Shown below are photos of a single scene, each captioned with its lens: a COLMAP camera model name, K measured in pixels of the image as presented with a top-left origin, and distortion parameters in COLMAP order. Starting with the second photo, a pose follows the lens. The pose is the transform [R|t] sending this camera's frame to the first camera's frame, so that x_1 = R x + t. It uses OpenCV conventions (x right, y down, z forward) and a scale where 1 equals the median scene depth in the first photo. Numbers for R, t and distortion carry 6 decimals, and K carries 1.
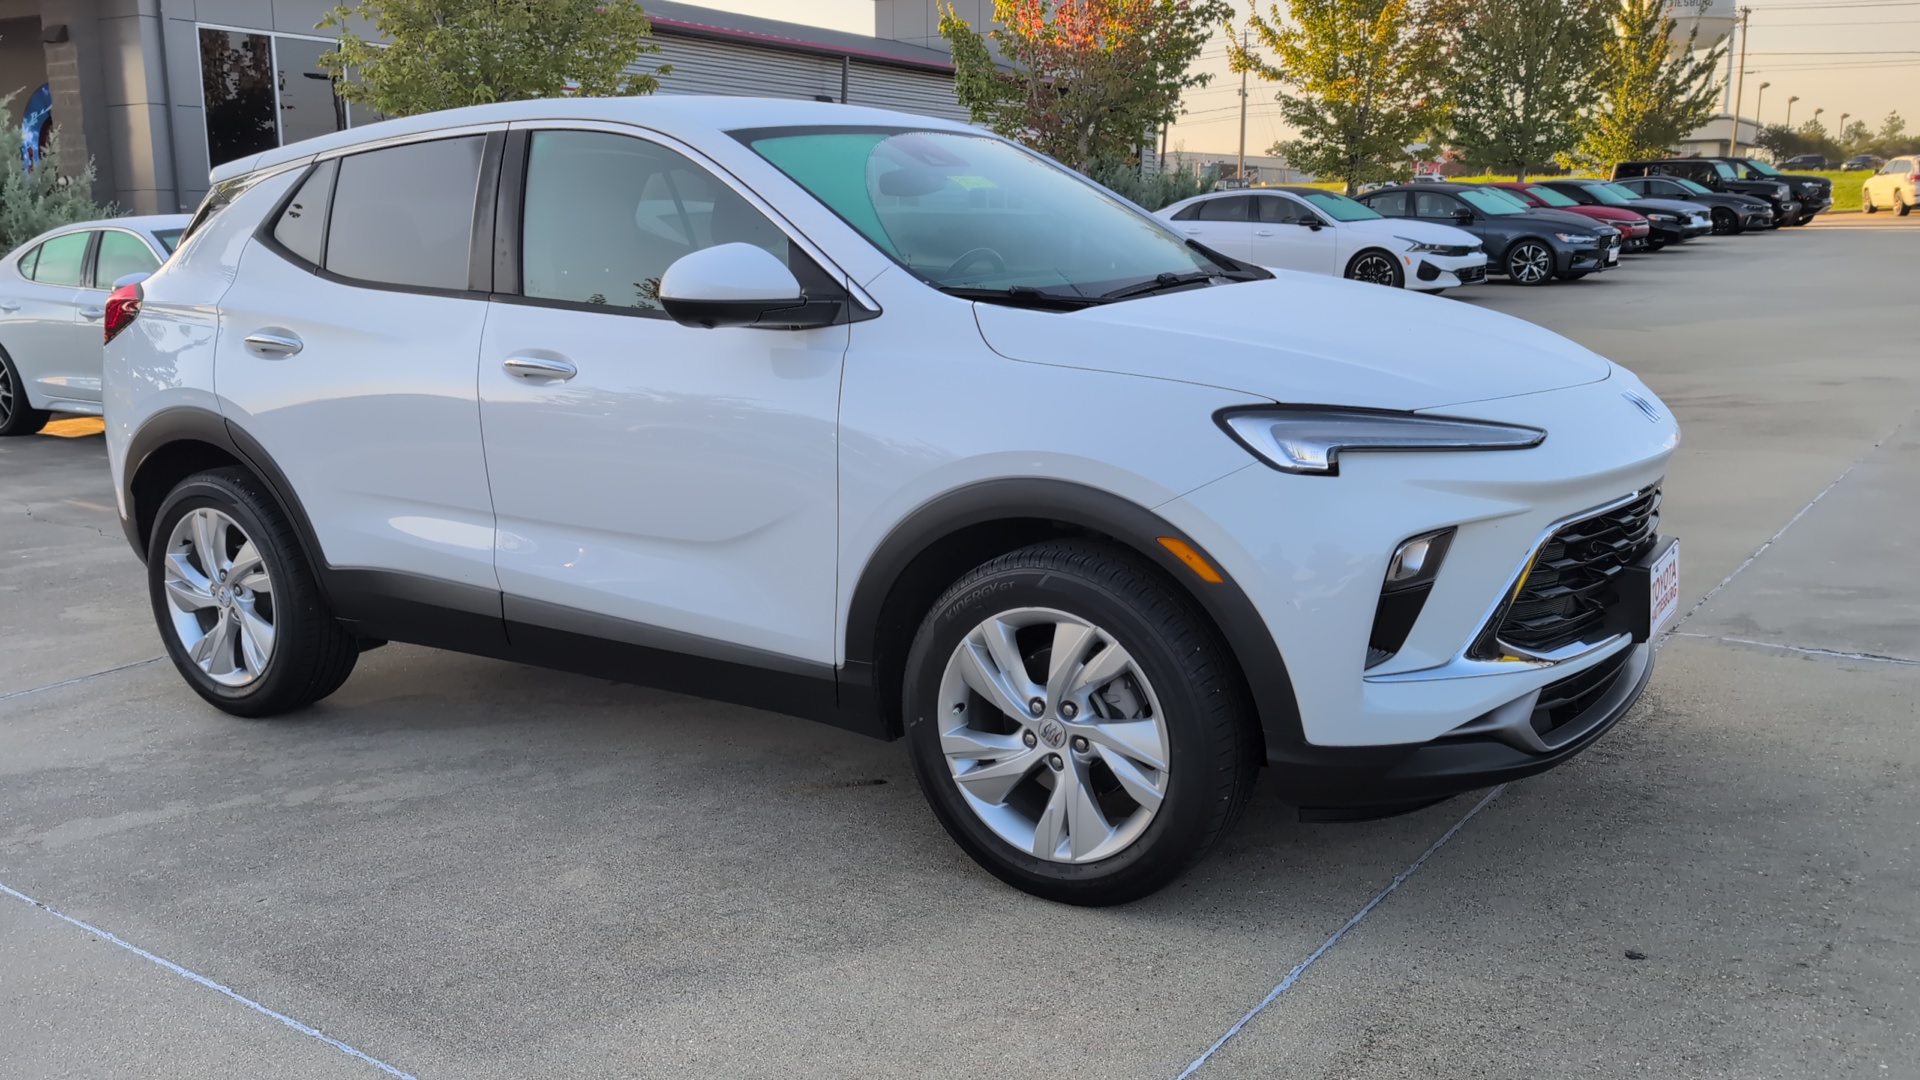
lens RADIAL K [[1609.3, 0, 964.7], [0, 1609.3, 547.8], [0, 0, 1]] dist [0.028709, -0.039407]
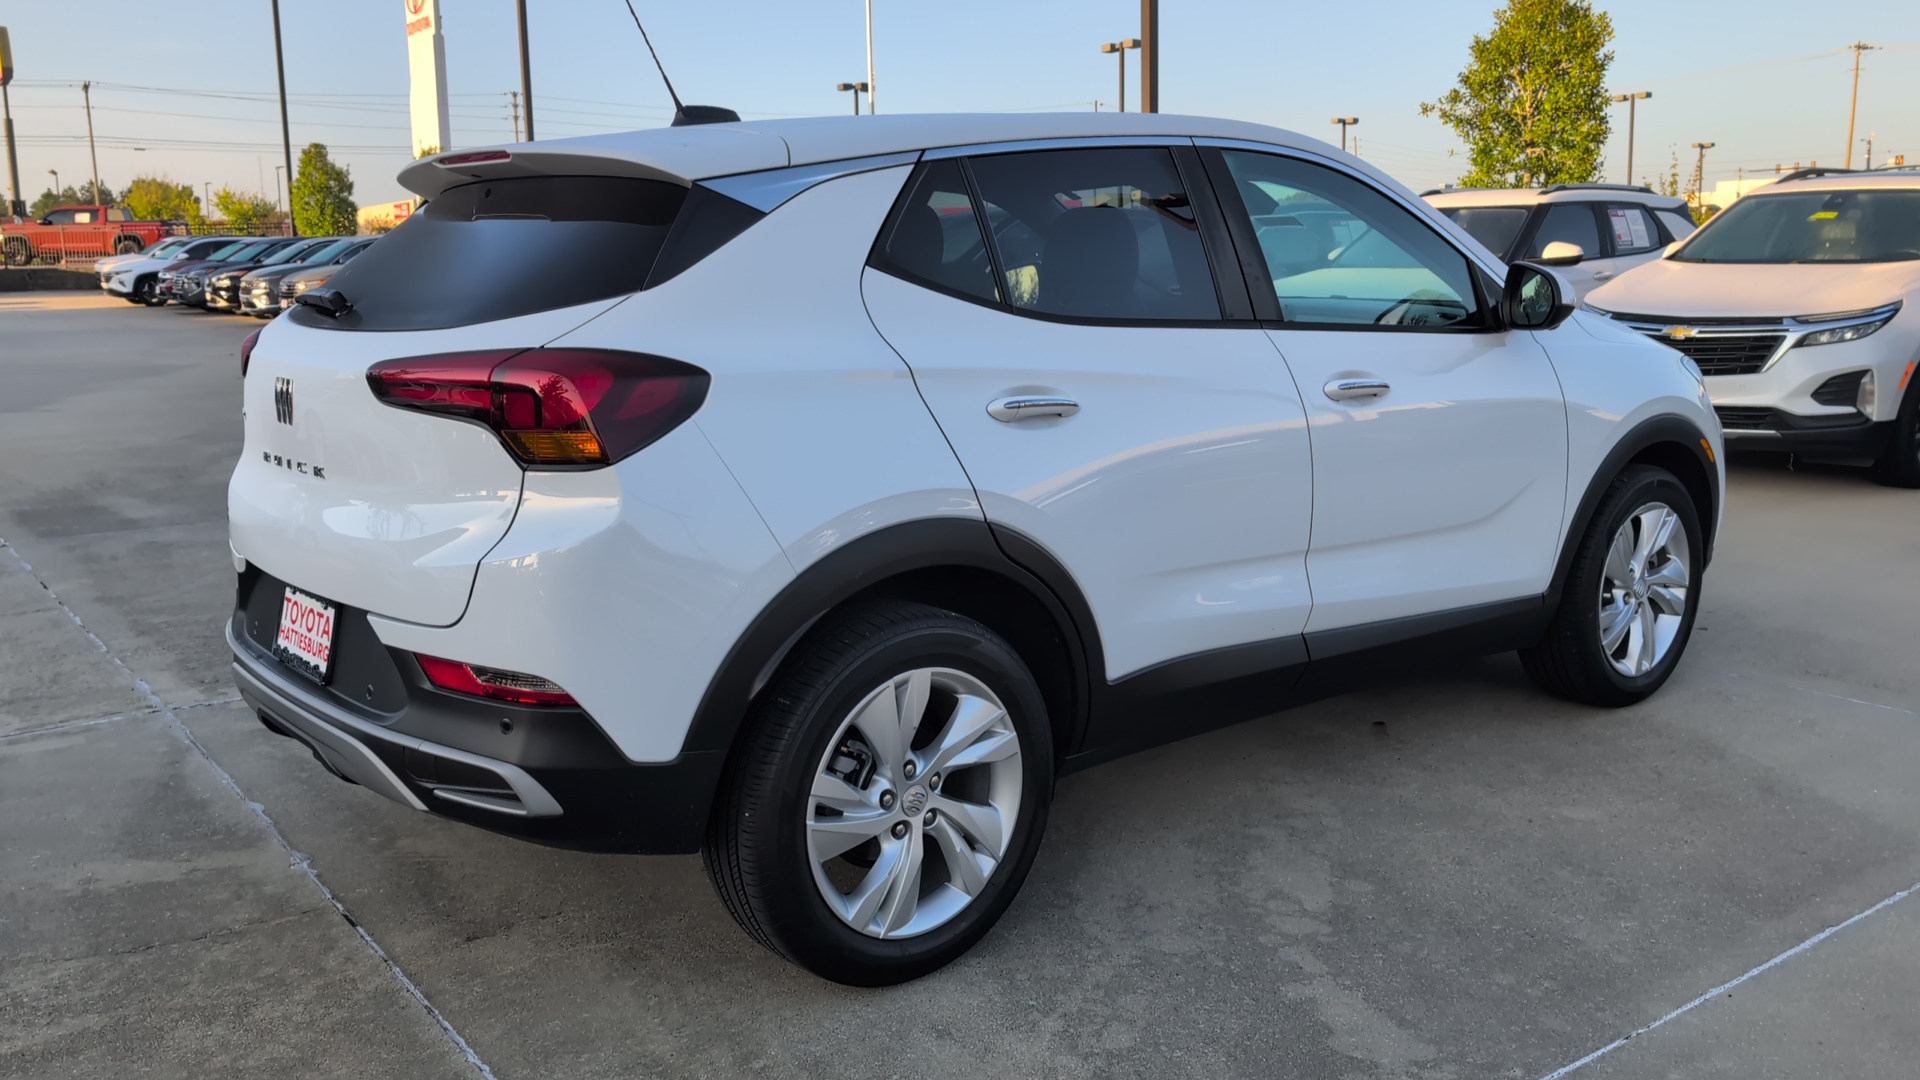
lens RADIAL K [[1609.3, 0, 964.7], [0, 1609.3, 547.8], [0, 0, 1]] dist [0.028709, -0.039407]
pose [[0.312004, -0.152999, 0.937681, -1.227972], [0.208259, 0.973959, 0.089622, -0.147096], [-0.926974, 0.167318, 0.335743, 0.861331]]
